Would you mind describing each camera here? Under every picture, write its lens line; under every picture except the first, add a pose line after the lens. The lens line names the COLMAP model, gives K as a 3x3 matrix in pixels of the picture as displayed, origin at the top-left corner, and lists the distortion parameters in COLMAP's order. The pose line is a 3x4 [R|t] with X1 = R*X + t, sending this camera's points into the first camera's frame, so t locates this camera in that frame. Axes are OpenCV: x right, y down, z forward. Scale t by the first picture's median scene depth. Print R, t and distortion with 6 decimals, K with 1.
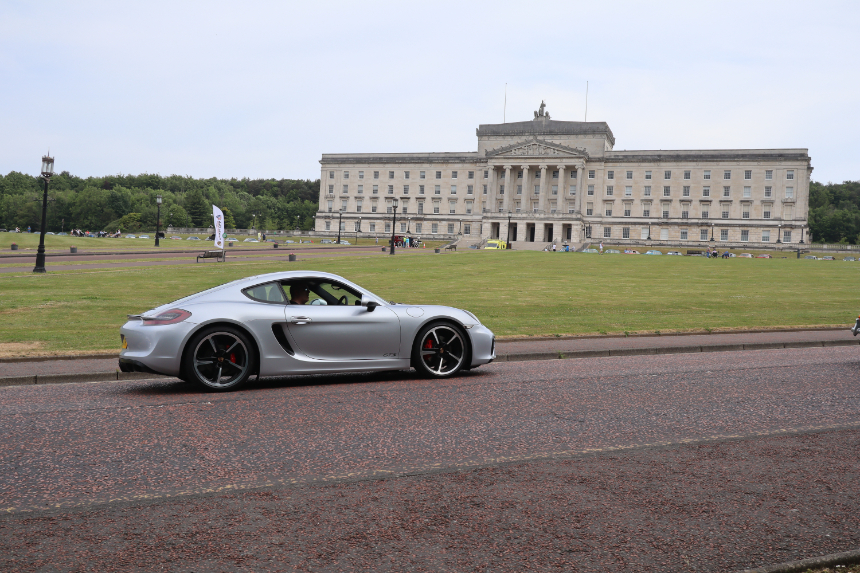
lens RADIAL K [[835.5, 0, 425.4], [0, 835.5, 286.1], [0, 0, 1]] dist [0.006798, 0.003358]
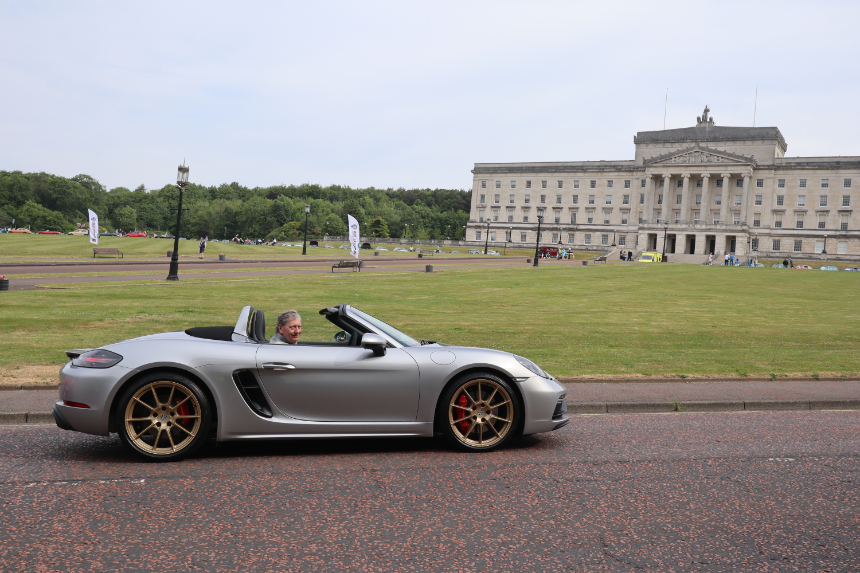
lens RADIAL K [[835.5, 0, 425.4], [0, 835.5, 286.1], [0, 0, 1]] dist [0.006798, 0.003358]
pose [[0.982867, 0.019574, -0.183272, 0.005038], [-0.021695, 0.999719, -0.009573, -0.001312], [0.183034, 0.013385, 0.983016, 0.012911]]
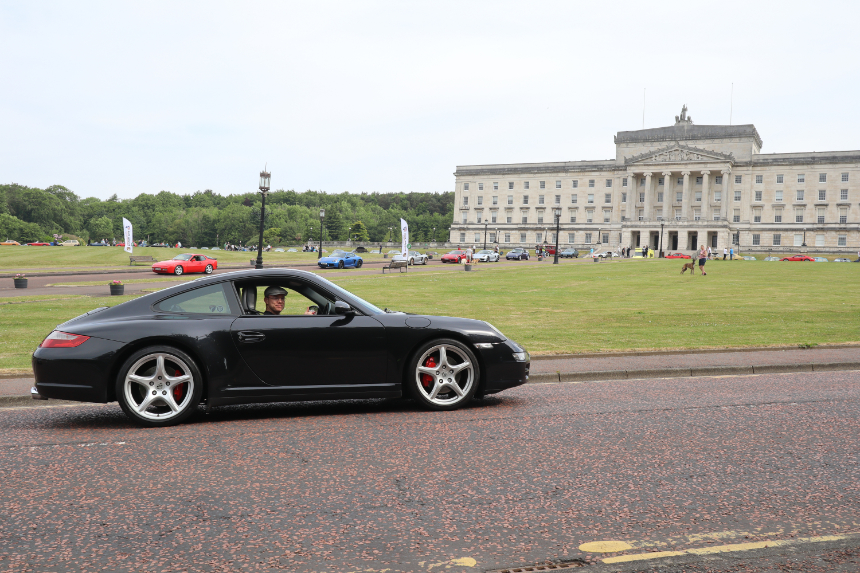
lens RADIAL K [[835.5, 0, 425.4], [0, 835.5, 286.1], [0, 0, 1]] dist [0.006798, 0.003358]
pose [[0.989963, -0.007118, -0.141148, -0.022155], [0.005157, 0.999885, -0.014250, 0.000715], [0.141233, 0.013379, 0.989886, -0.000149]]
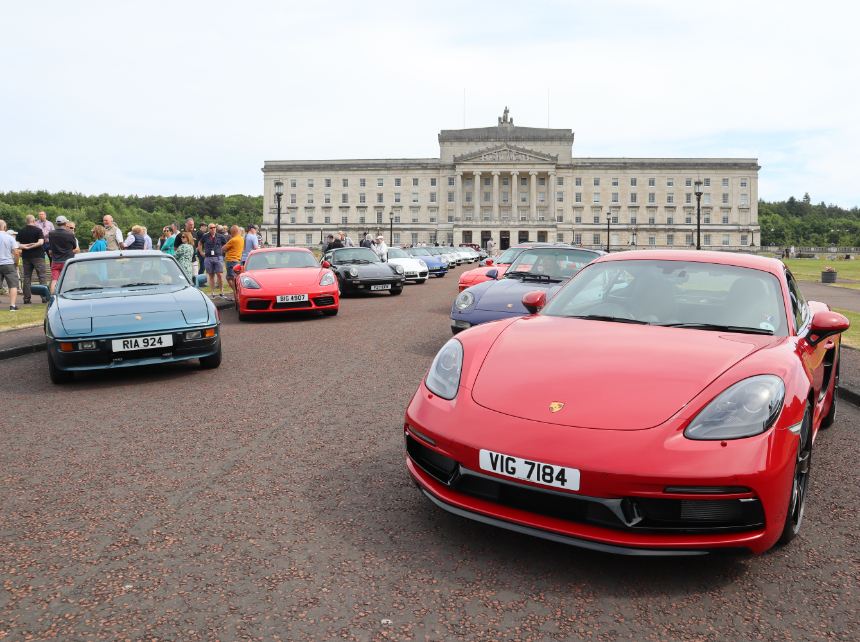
lens RADIAL K [[716.4, 0, 452.4], [0, 716.4, 317.8], [0, 0, 1]] dist [-0.114177, 0.088614]
pose [[0.963118, -0.048436, 0.264684, -0.156969], [0.038723, 0.998376, 0.041794, -0.011548], [-0.266279, -0.030003, 0.963429, 0.212075]]
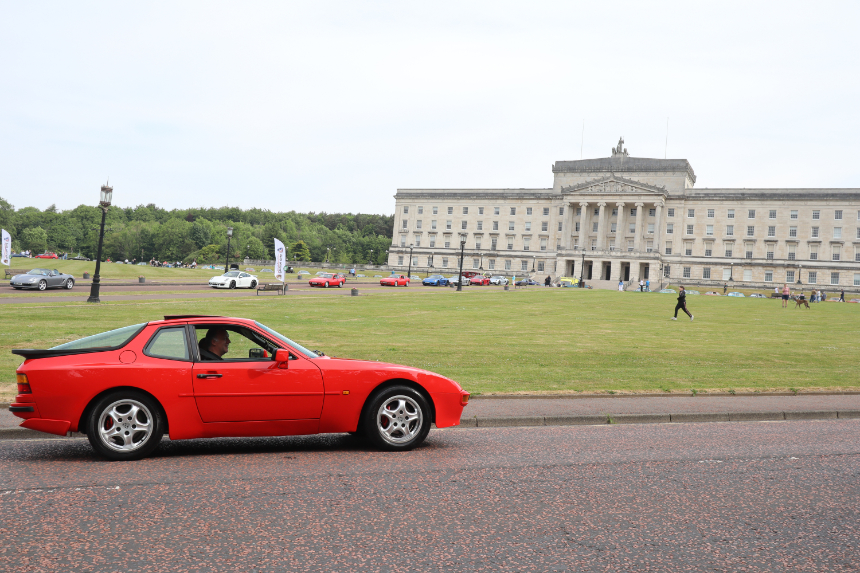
lens RADIAL K [[835.5, 0, 425.4], [0, 835.5, 286.1], [0, 0, 1]] dist [0.006798, 0.003358]
pose [[0.995732, 0.020408, -0.090002, 0.003632], [-0.024224, 0.998844, -0.041511, -0.000815], [0.089051, 0.043514, 0.995076, 0.010471]]
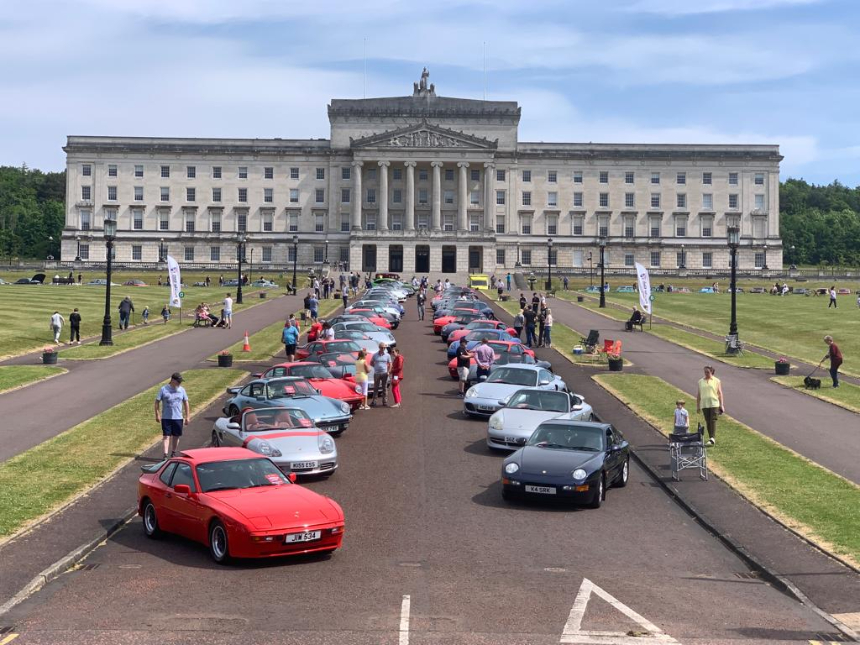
lens RADIAL K [[1361.2, 0, 430.0], [0, 1361.2, 322.5], [0, 0, 1]] dist [-0.045487, 1.153534]
pose [[0.935830, -0.031499, 0.351042, -0.262941], [0.033587, 0.999436, 0.000141, -0.012076], [-0.350849, 0.011659, 0.936360, -0.050524]]
